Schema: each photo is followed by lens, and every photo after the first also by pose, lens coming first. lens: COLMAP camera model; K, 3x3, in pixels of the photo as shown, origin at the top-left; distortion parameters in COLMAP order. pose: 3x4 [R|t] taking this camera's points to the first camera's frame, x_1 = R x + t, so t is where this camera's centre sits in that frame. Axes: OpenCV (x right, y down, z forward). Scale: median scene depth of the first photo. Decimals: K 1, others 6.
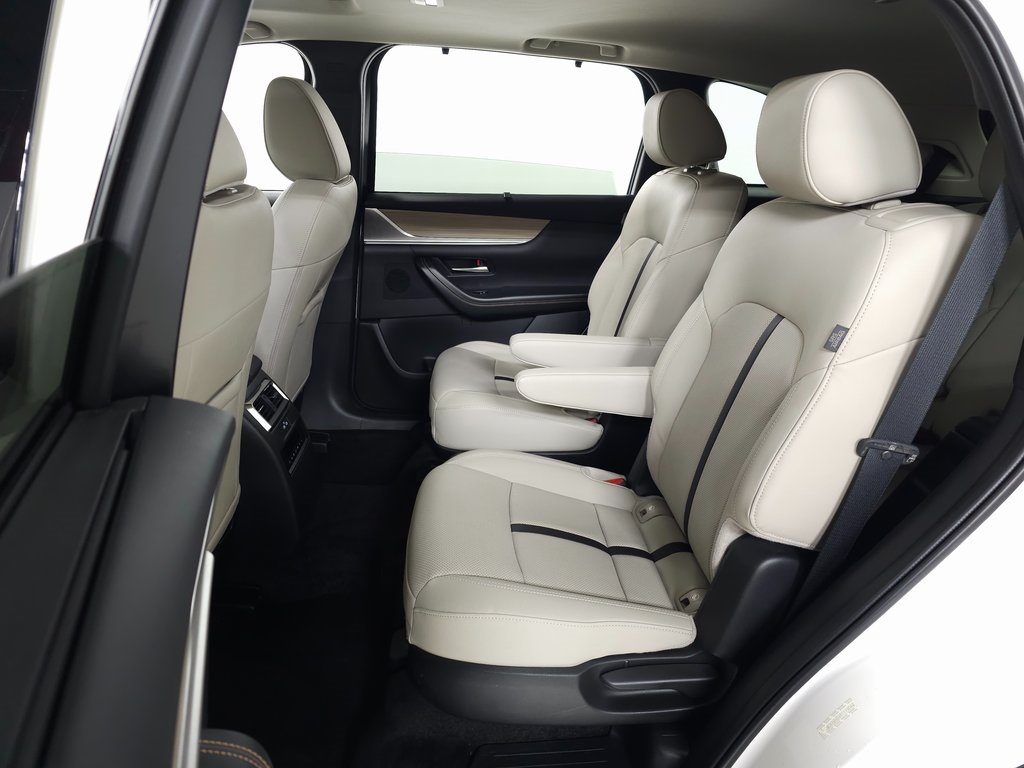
lens RADIAL K [[696.6, 0, 518.3], [0, 696.6, 388.9], [0, 0, 1]] dist [0.031475, -0.041669]
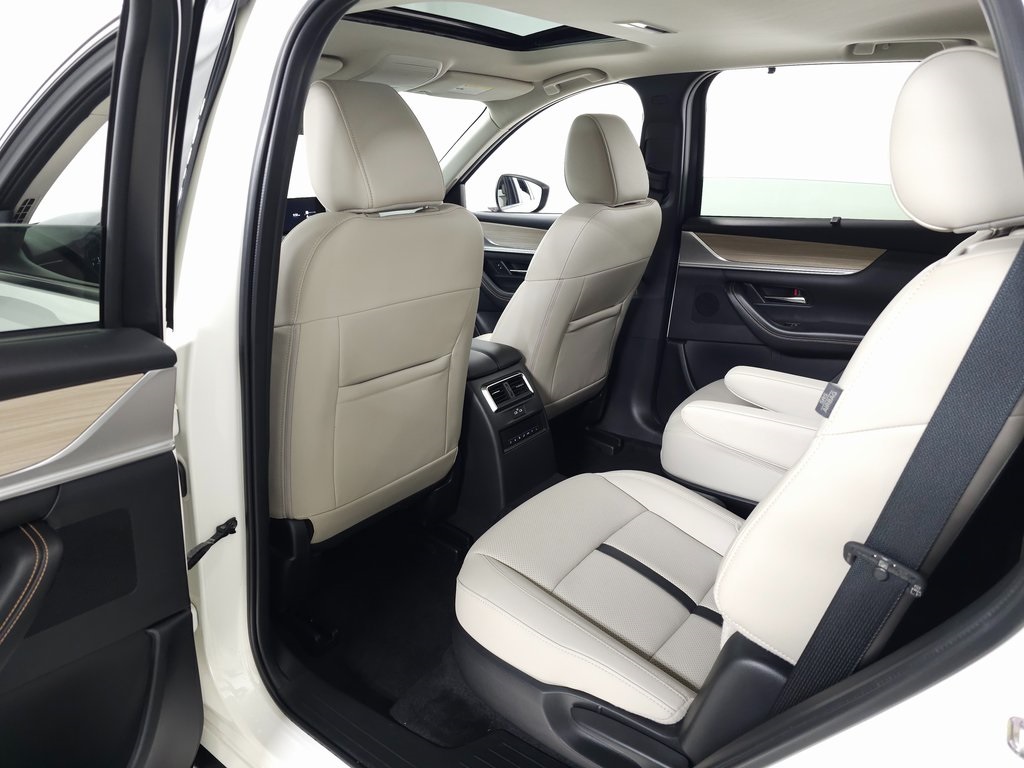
lens RADIAL K [[696.6, 0, 519.8], [0, 696.6, 386.7], [0, 0, 1]] dist [0.031475, -0.041669]
pose [[0.736467, 0.166647, -0.655626, 0.313808], [-0.193478, 0.980586, 0.031910, -0.020446], [0.648215, 0.103348, 0.754411, 0.090959]]
